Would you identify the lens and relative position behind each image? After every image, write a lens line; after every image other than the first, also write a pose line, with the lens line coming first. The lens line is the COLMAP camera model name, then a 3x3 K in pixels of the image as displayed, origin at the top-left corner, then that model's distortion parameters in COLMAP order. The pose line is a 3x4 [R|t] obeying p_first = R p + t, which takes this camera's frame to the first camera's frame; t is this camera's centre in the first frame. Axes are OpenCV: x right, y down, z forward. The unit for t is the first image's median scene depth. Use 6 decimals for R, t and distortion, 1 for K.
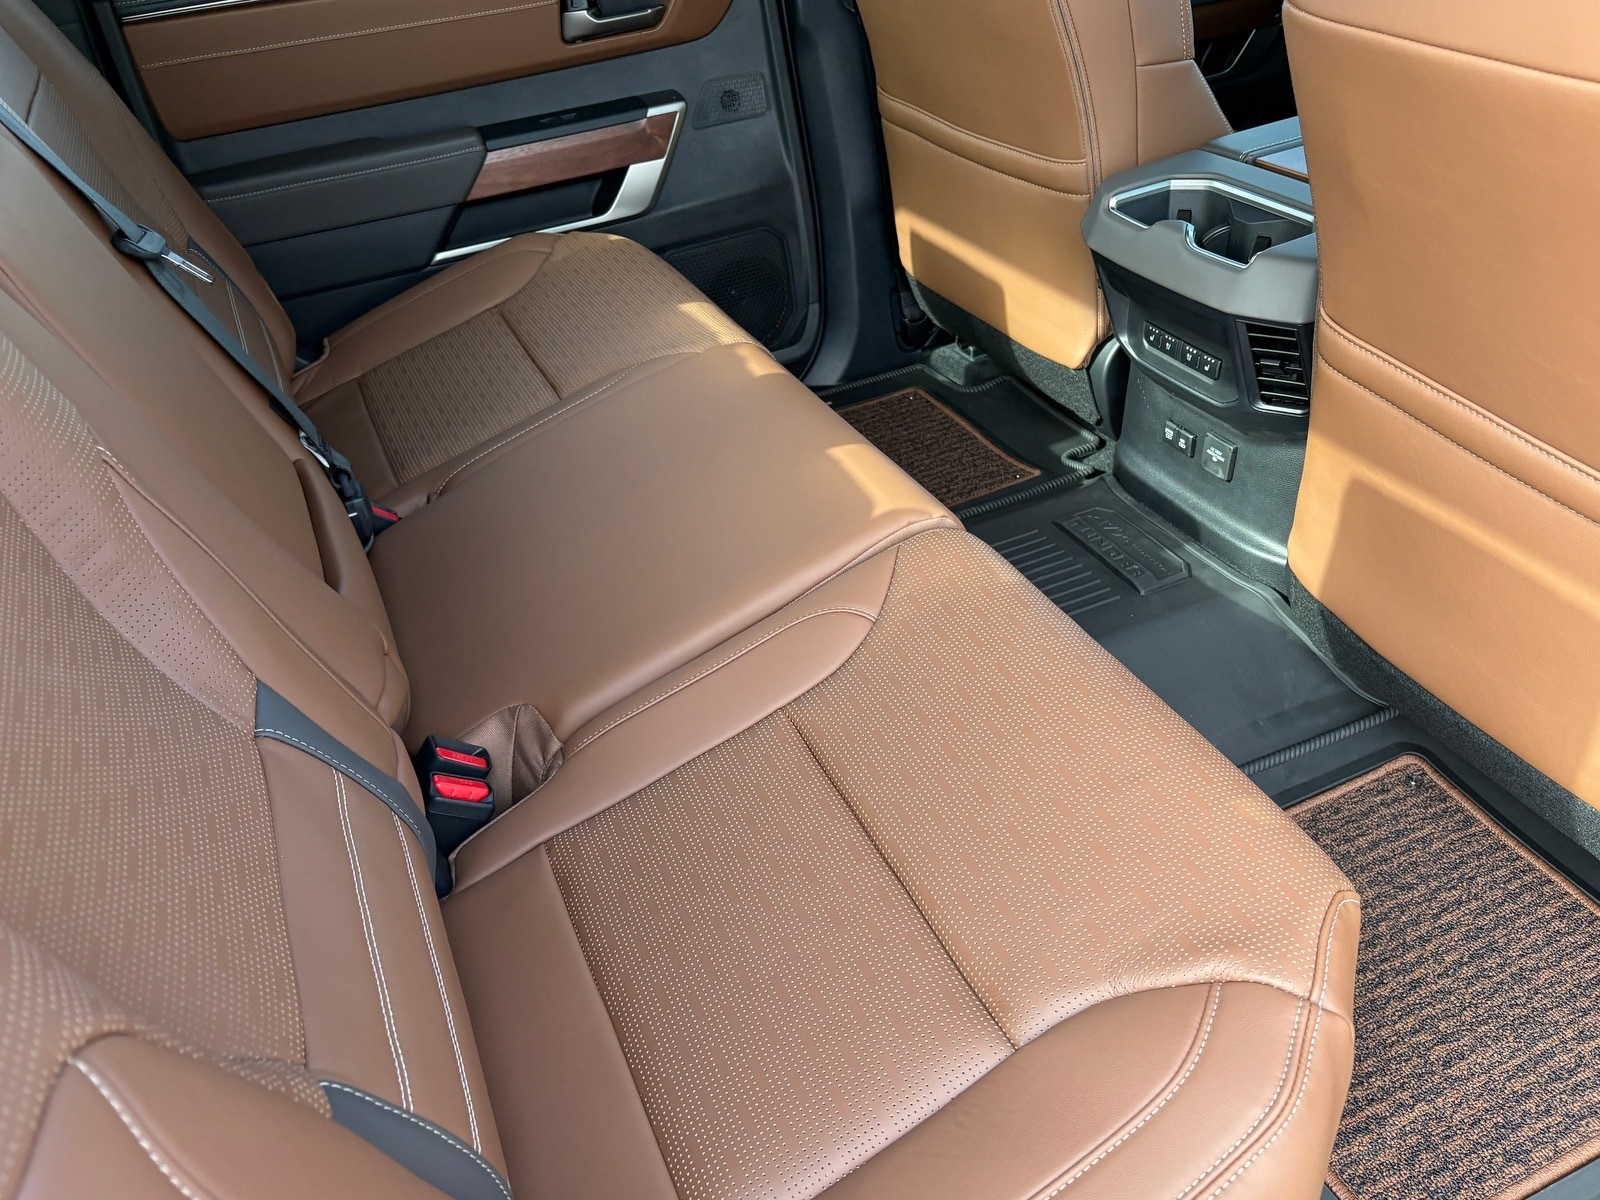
lens RADIAL K [[1271.8, 0, 800.0], [0, 1271.8, 600.0], [0, 0, 1]] dist [0.003435, -0.001111]
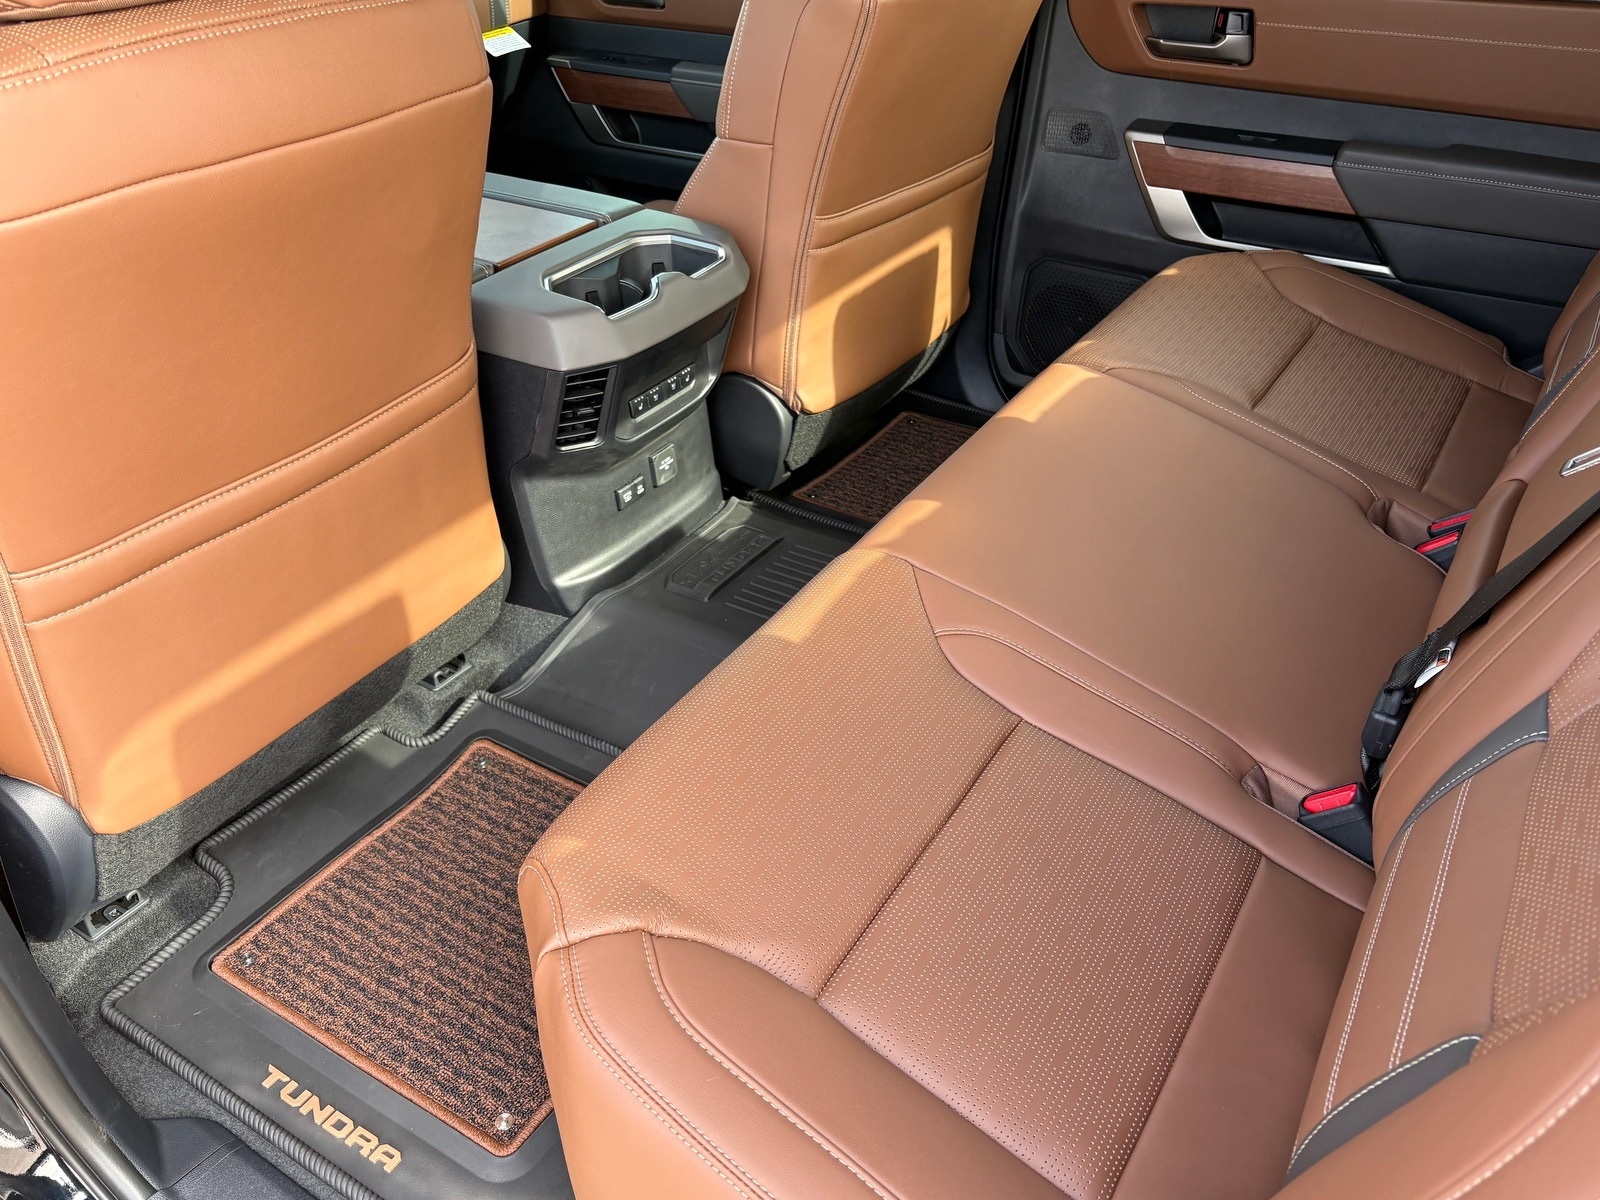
lens RADIAL K [[1271.8, 0, 800.0], [0, 1271.8, 600.0], [0, 0, 1]] dist [0.003435, -0.001111]
pose [[-0.556015, -0.373067, 0.742744, -0.633920], [0.531922, 0.526941, 0.662867, -0.742520], [-0.638676, 0.763645, -0.094545, 1.124703]]
